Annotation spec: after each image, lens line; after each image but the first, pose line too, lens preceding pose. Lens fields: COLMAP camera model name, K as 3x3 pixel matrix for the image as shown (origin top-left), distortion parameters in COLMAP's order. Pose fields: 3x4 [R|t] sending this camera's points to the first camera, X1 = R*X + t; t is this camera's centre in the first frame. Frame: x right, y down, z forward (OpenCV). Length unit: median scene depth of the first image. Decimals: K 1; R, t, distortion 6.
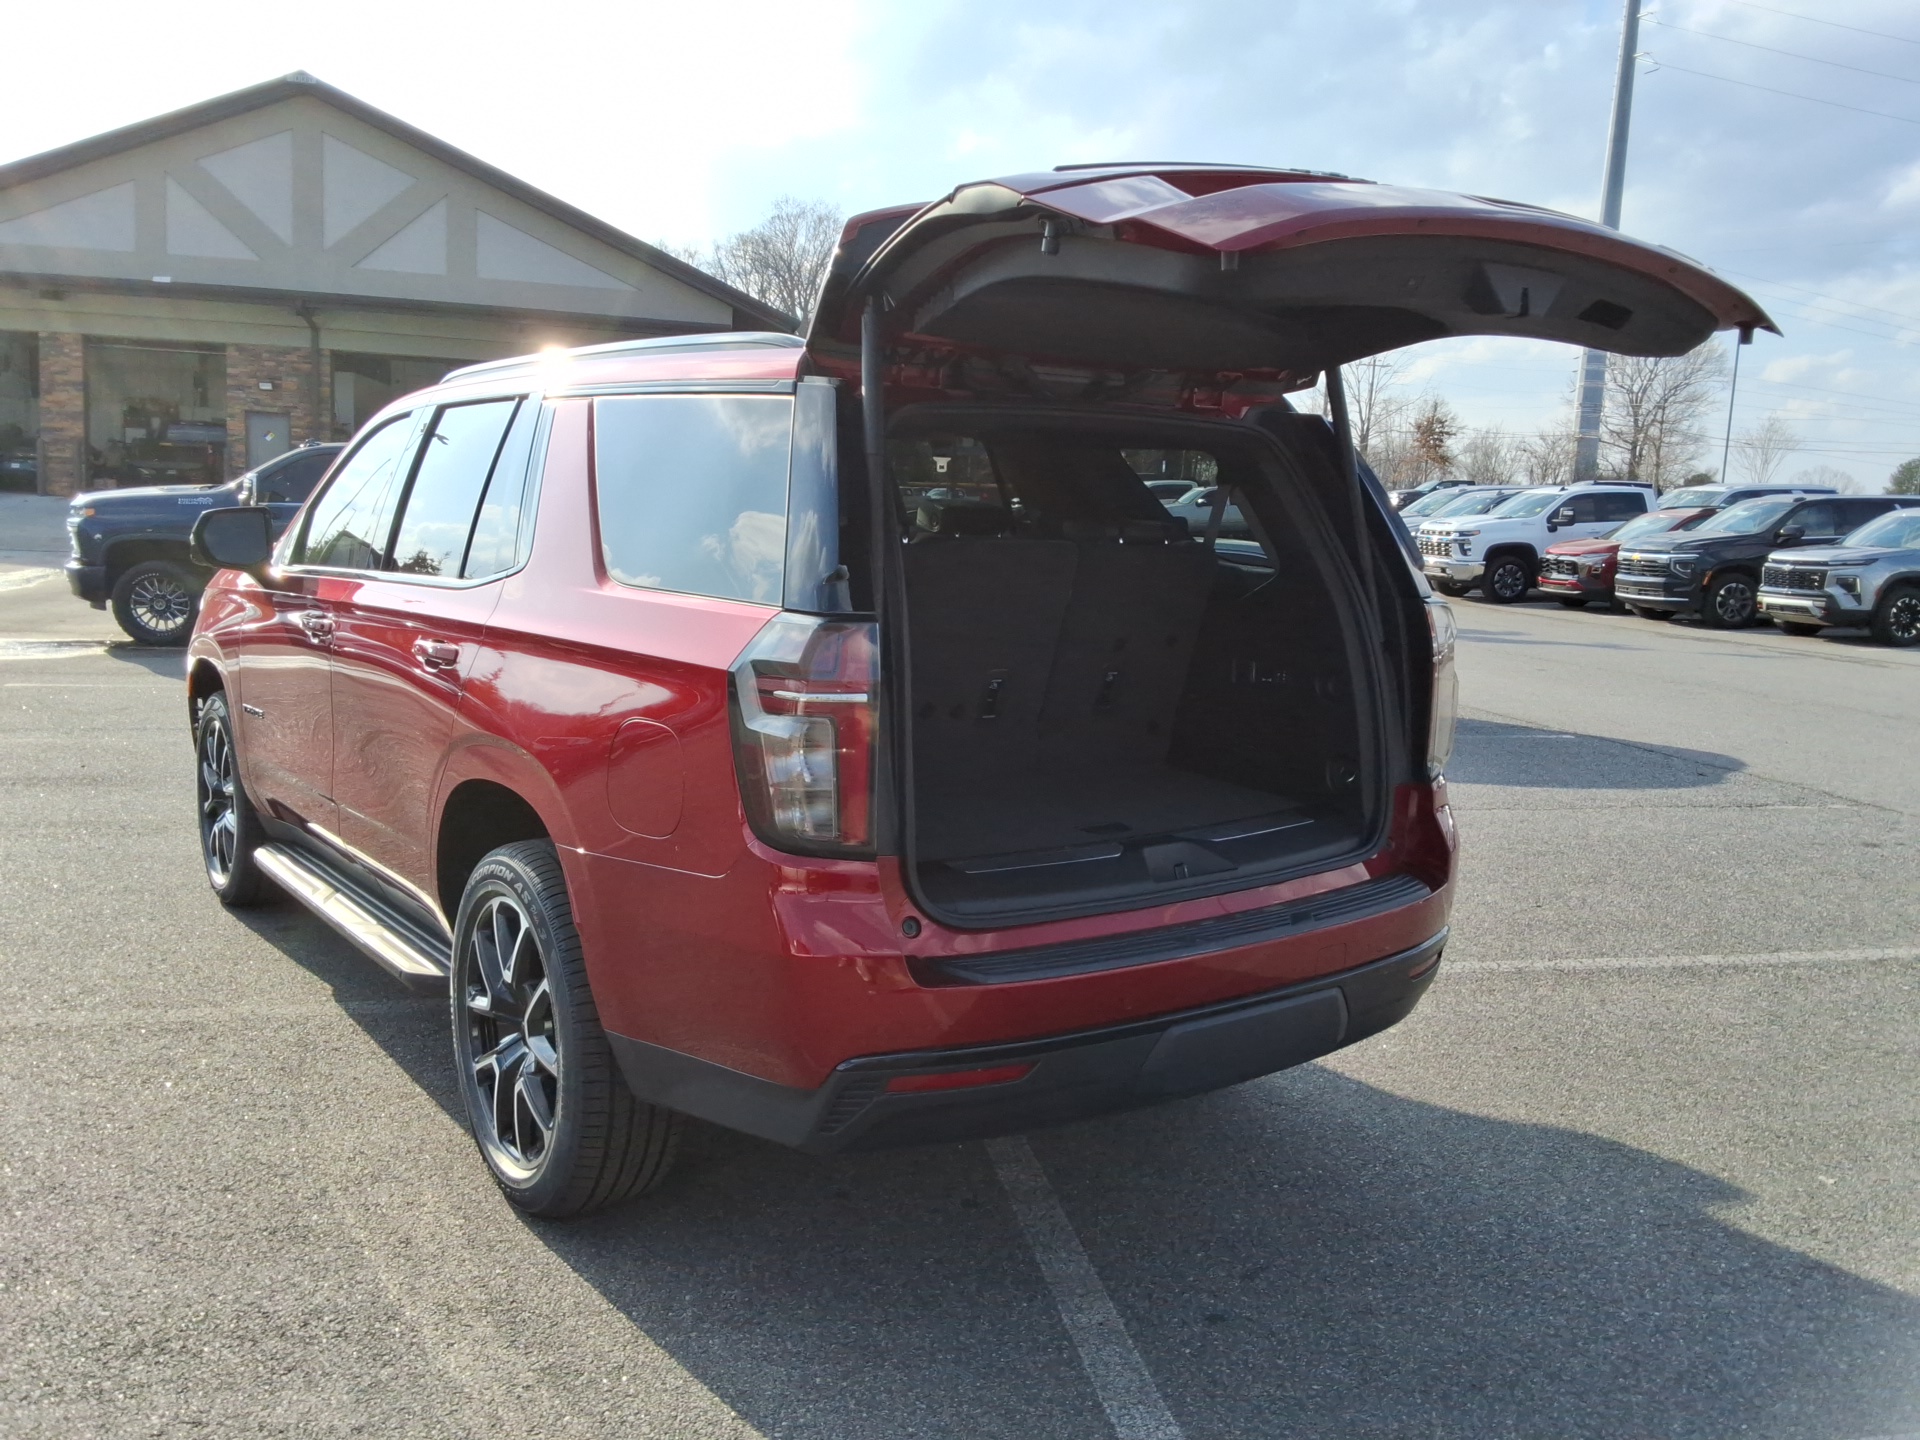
lens RADIAL K [[1530.9, 0, 969.1], [0, 1530.9, 701.0], [0, 0, 1]] dist [0.112416, -0.182403]
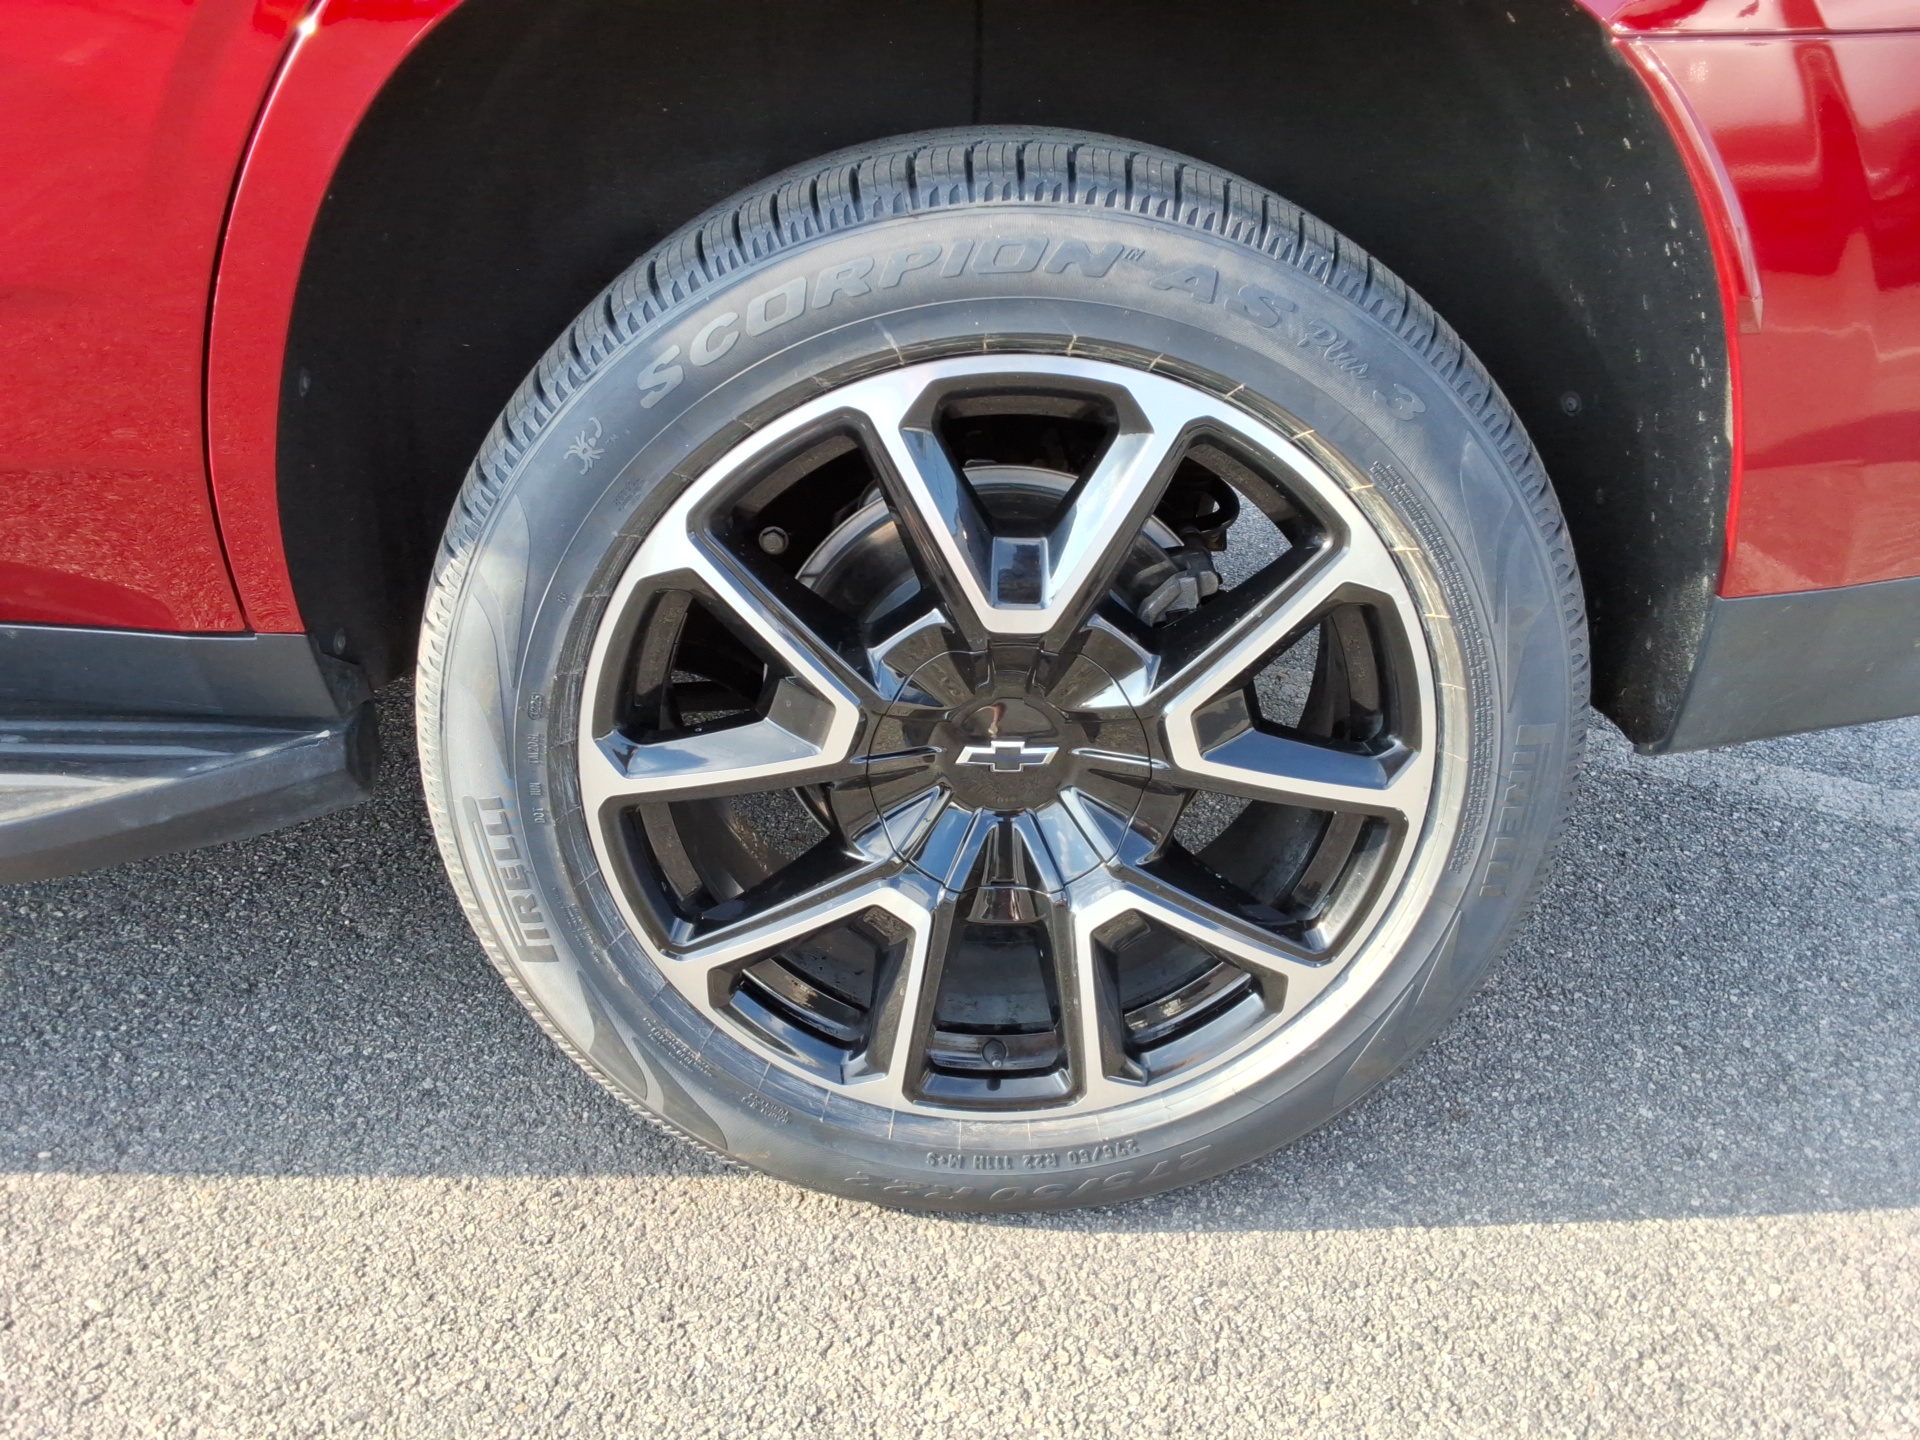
lens RADIAL K [[1530.9, 0, 969.1], [0, 1530.9, 701.0], [0, 0, 1]] dist [0.112416, -0.182403]
pose [[0.570964, -0.357917, 0.738847, -0.516742], [0.083112, 0.920539, 0.381707, 0.076620], [-0.816757, -0.156534, 0.555342, 0.821593]]
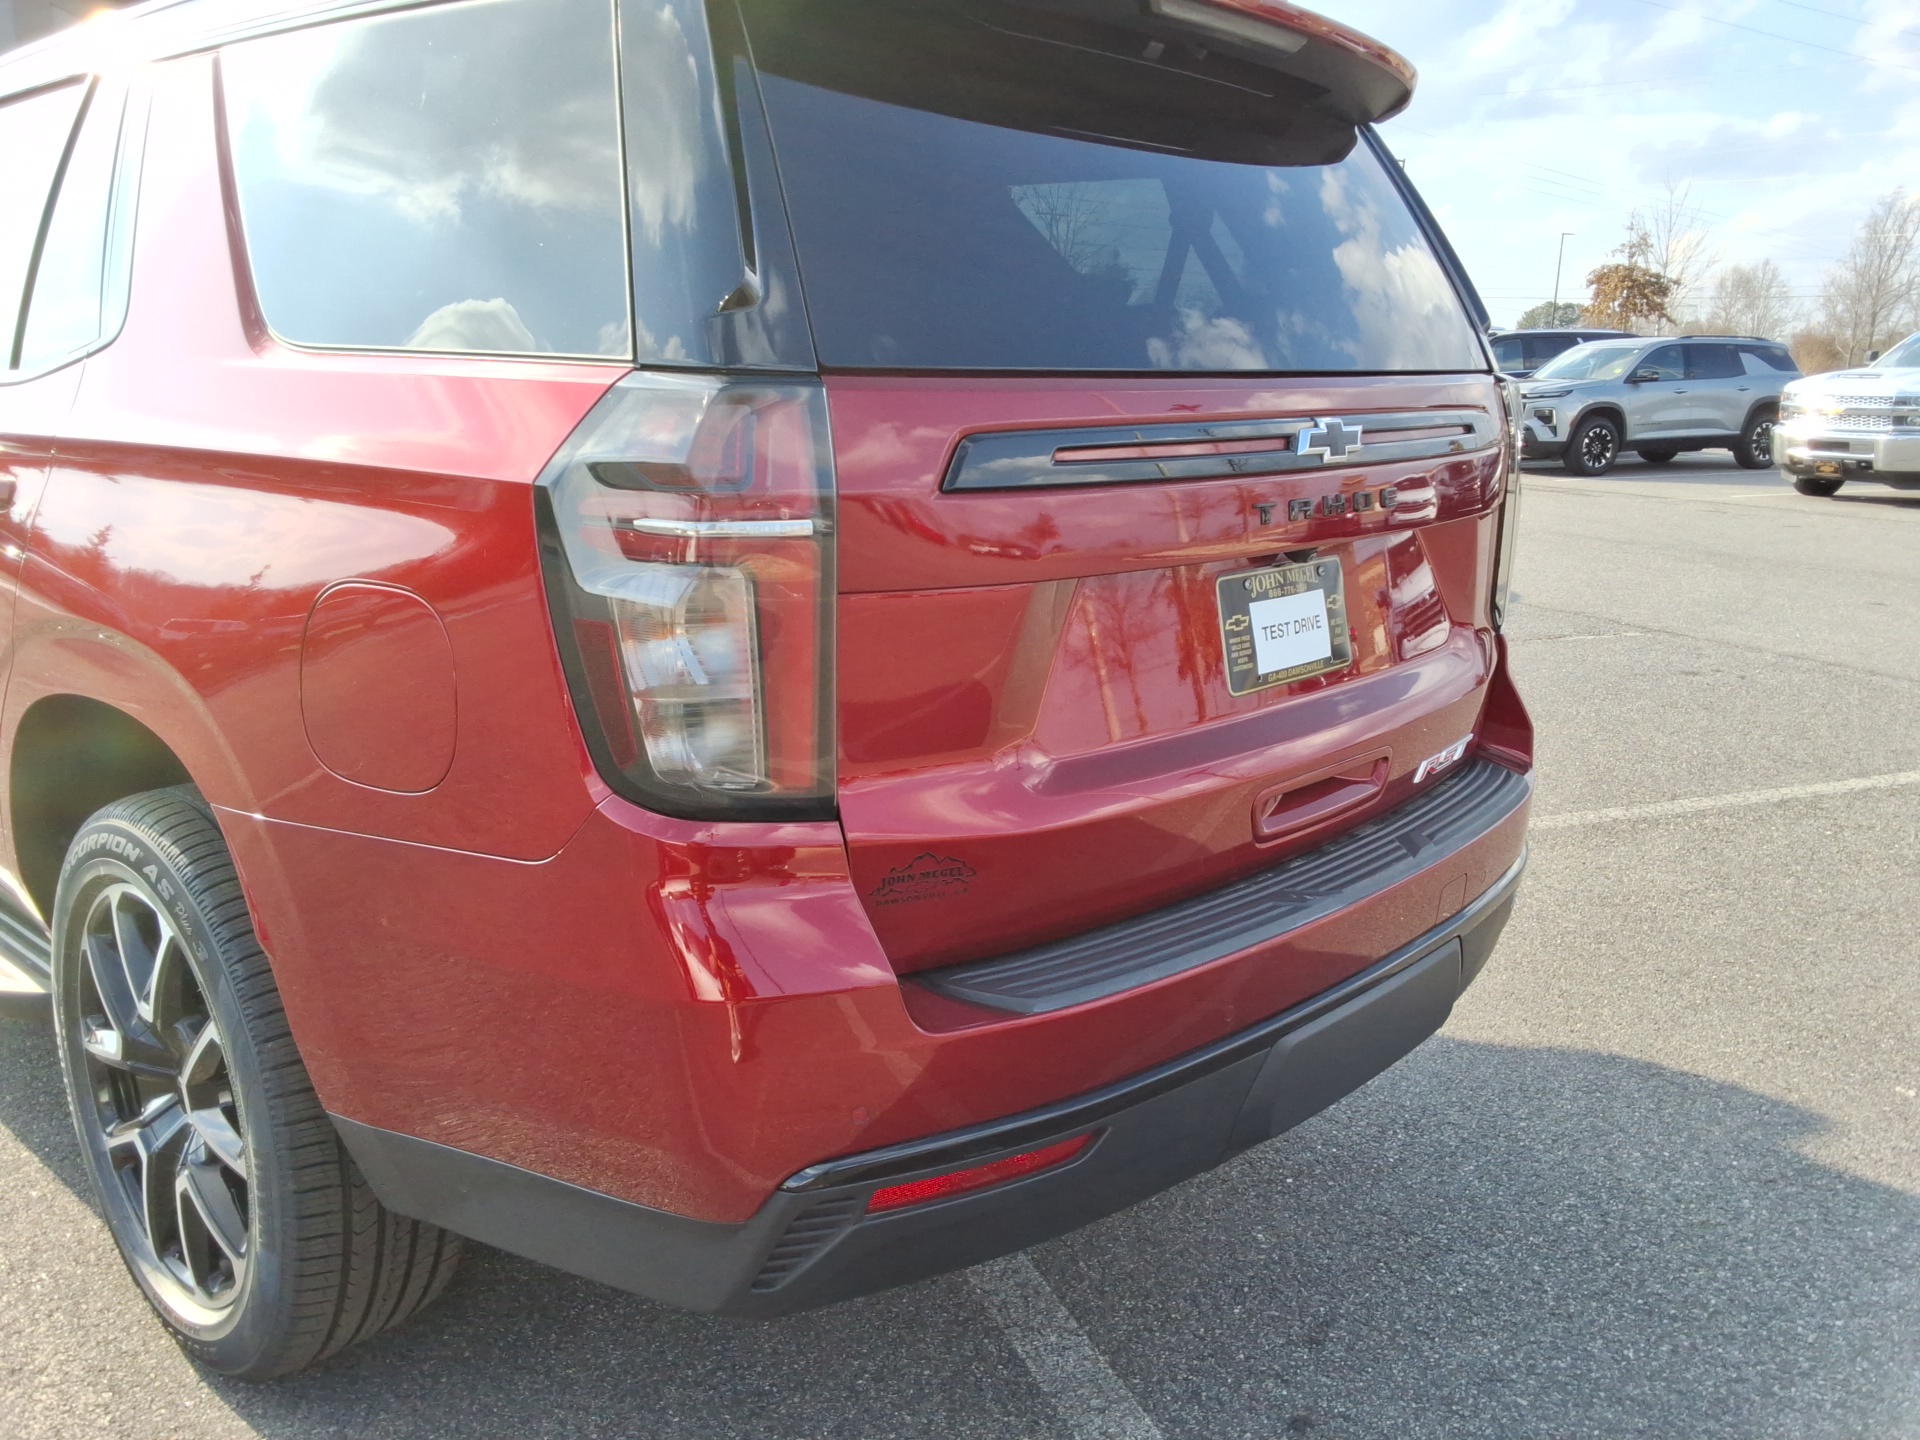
lens RADIAL K [[1530.9, 0, 969.1], [0, 1530.9, 701.0], [0, 0, 1]] dist [0.112416, -0.182403]
pose [[0.979714, -0.051840, 0.193580, -0.089561], [0.033753, 0.994848, 0.095591, 0.007107], [-0.197539, -0.087118, 0.976416, 0.336061]]
